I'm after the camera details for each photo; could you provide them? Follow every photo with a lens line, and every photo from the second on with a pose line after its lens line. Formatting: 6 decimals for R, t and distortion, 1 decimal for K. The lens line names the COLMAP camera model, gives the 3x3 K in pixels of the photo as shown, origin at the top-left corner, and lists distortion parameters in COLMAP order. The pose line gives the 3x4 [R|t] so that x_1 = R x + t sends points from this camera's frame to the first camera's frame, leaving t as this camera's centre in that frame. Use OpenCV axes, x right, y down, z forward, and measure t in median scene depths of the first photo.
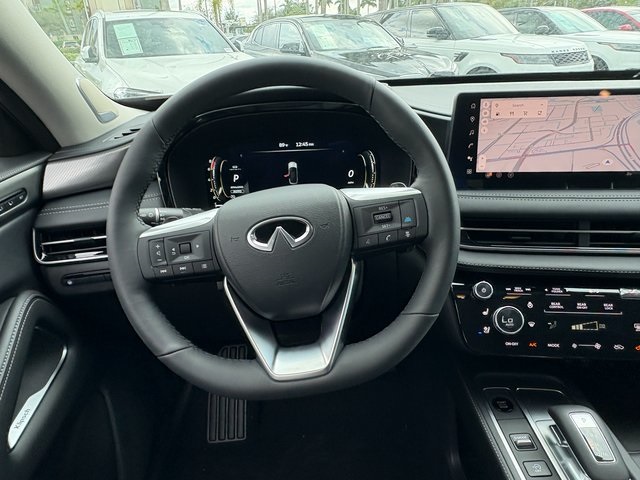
lens RADIAL K [[442.0, 0, 317.4], [0, 442.0, 243.5], [0, 0, 1]] dist [-0.007189, 0.009536]
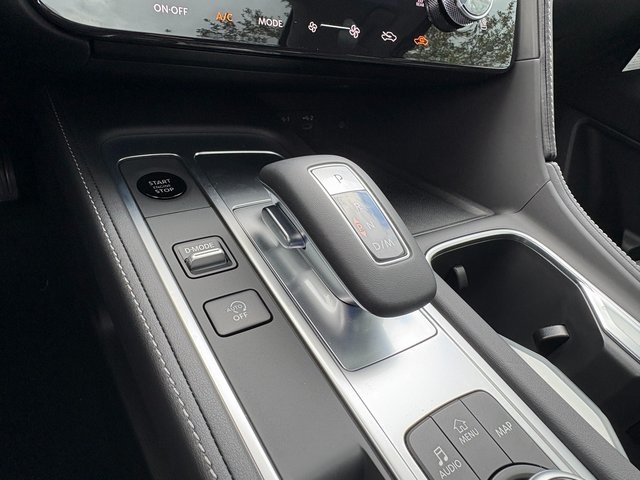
lens RADIAL K [[442.0, 0, 294.4], [0, 442.0, 239.3], [0, 0, 1]] dist [-0.007189, 0.009536]
pose [[0.827031, -0.144295, 0.543322, 0.291600], [-0.029163, 0.954182, 0.297803, 0.287765], [-0.561399, -0.262137, 0.784930, 0.591800]]
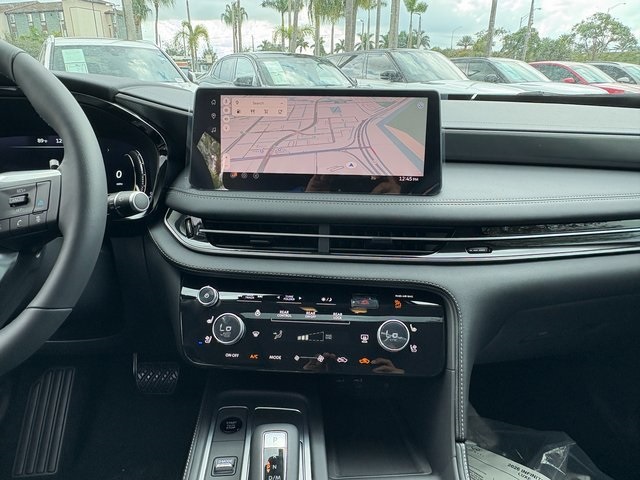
lens RADIAL K [[442.0, 0, 313.2], [0, 442.0, 240.3], [0, 0, 1]] dist [-0.007189, 0.009536]
pose [[0.998190, 0.029586, 0.052359, 0.535774], [-0.024988, 0.995948, -0.086385, 0.064033], [-0.054703, 0.084920, 0.994885, 0.063854]]
